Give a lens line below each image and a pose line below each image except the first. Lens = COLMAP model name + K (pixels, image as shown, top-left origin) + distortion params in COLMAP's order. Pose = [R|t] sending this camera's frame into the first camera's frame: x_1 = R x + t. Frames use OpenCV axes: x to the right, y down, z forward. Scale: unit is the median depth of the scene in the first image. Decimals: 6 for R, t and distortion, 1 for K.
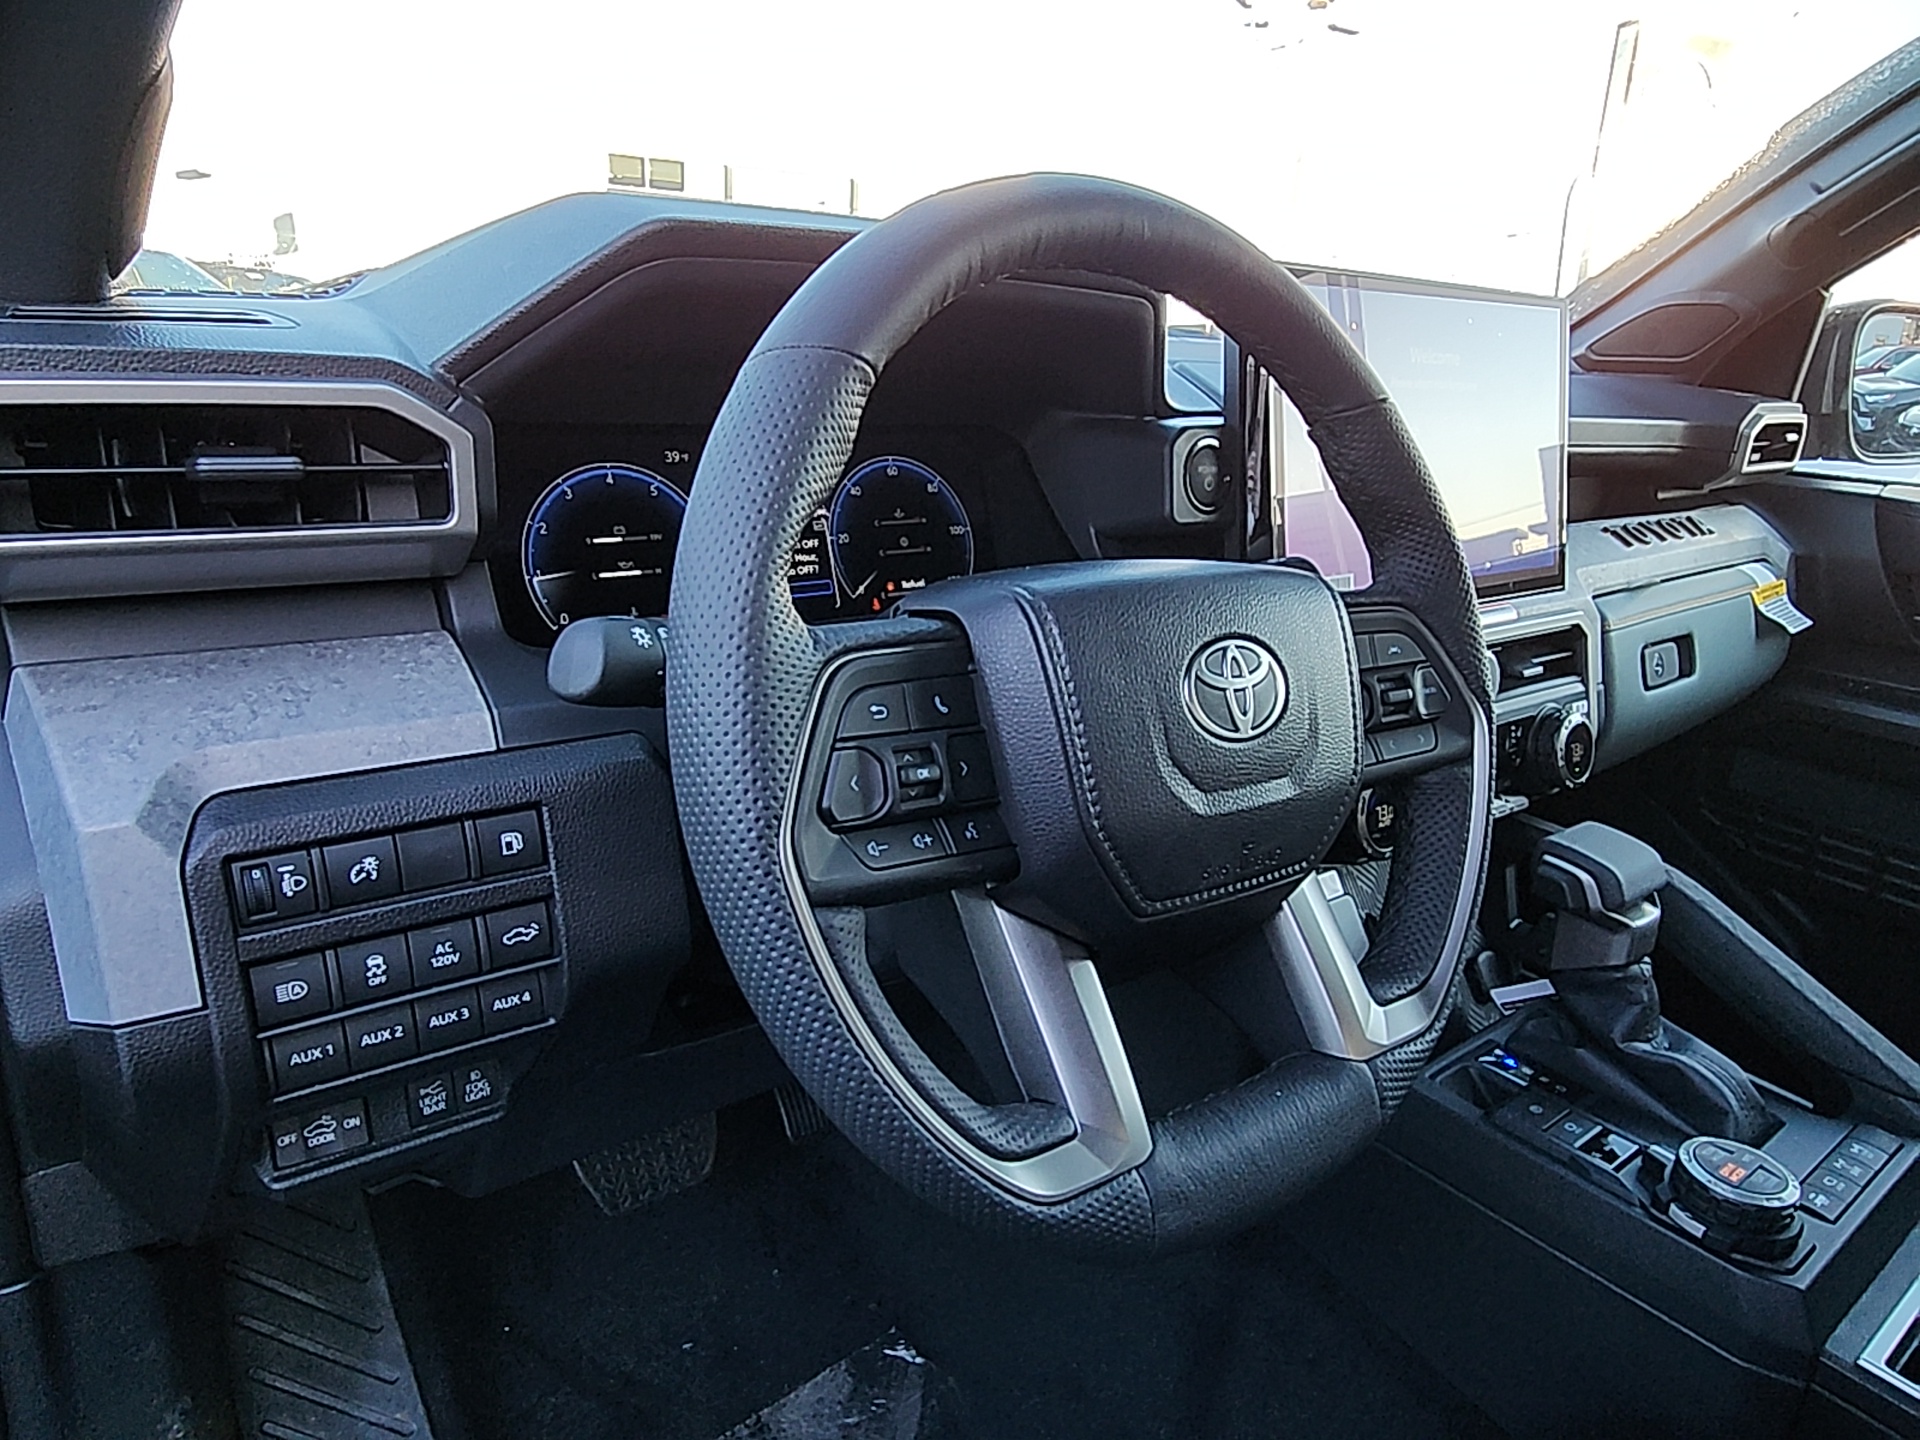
lens RADIAL K [[1246.8, 0, 1003.8], [0, 1246.8, 734.0], [0, 0, 1]] dist [0.002849, -0.004887]
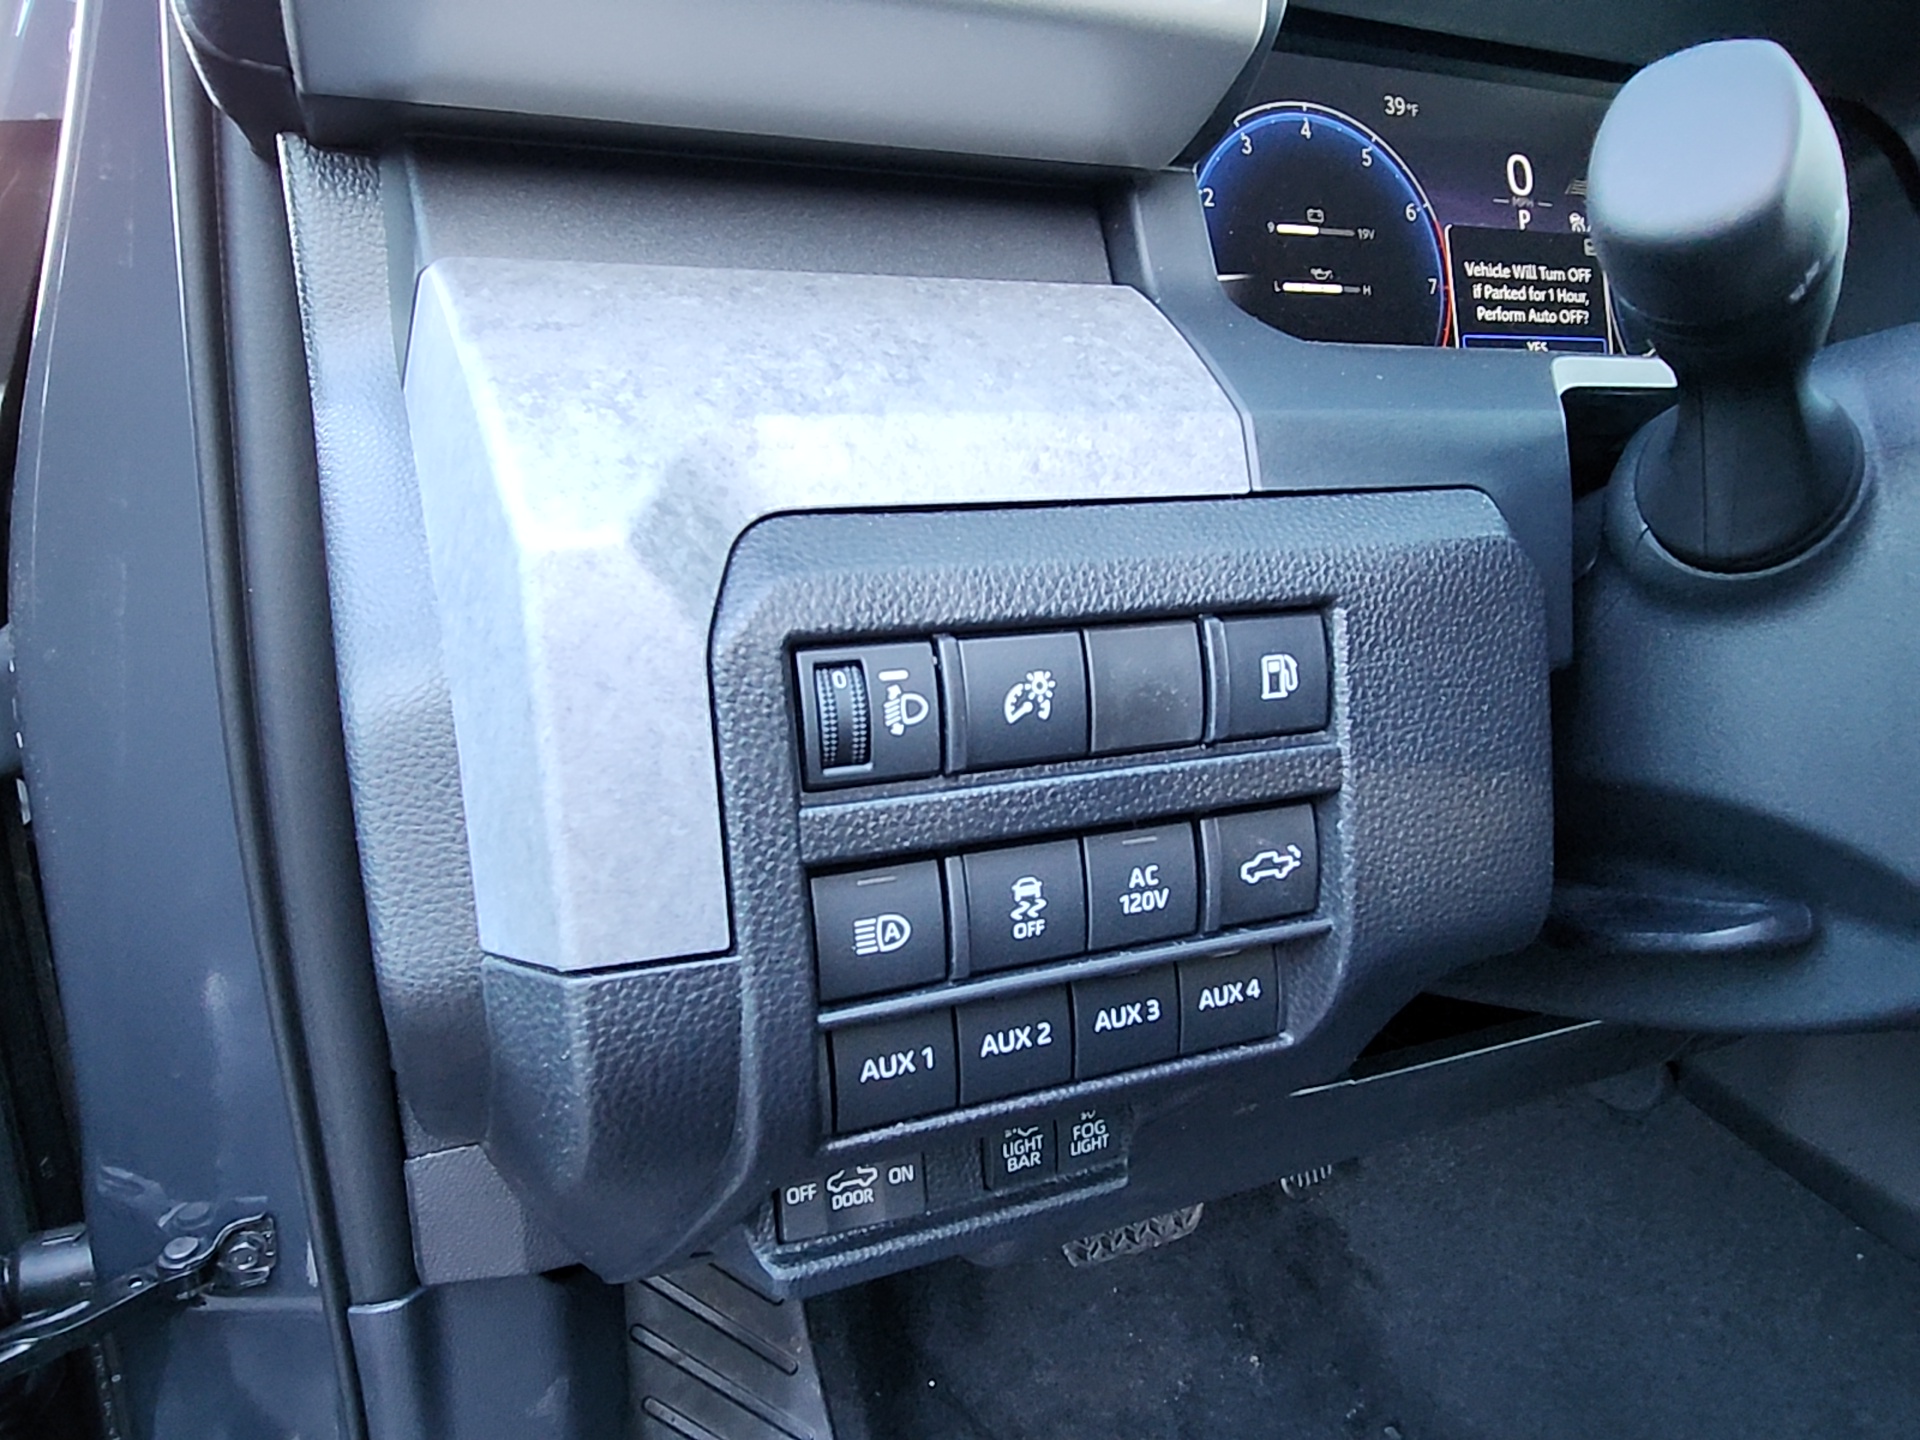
lens RADIAL K [[1246.8, 0, 1003.8], [0, 1246.8, 734.0], [0, 0, 1]] dist [0.002849, -0.004887]
pose [[0.968035, 0.059802, -0.243582, -0.403439], [-0.058229, 0.998210, 0.013660, 0.117001], [0.243963, 0.000960, 0.969784, 0.531230]]
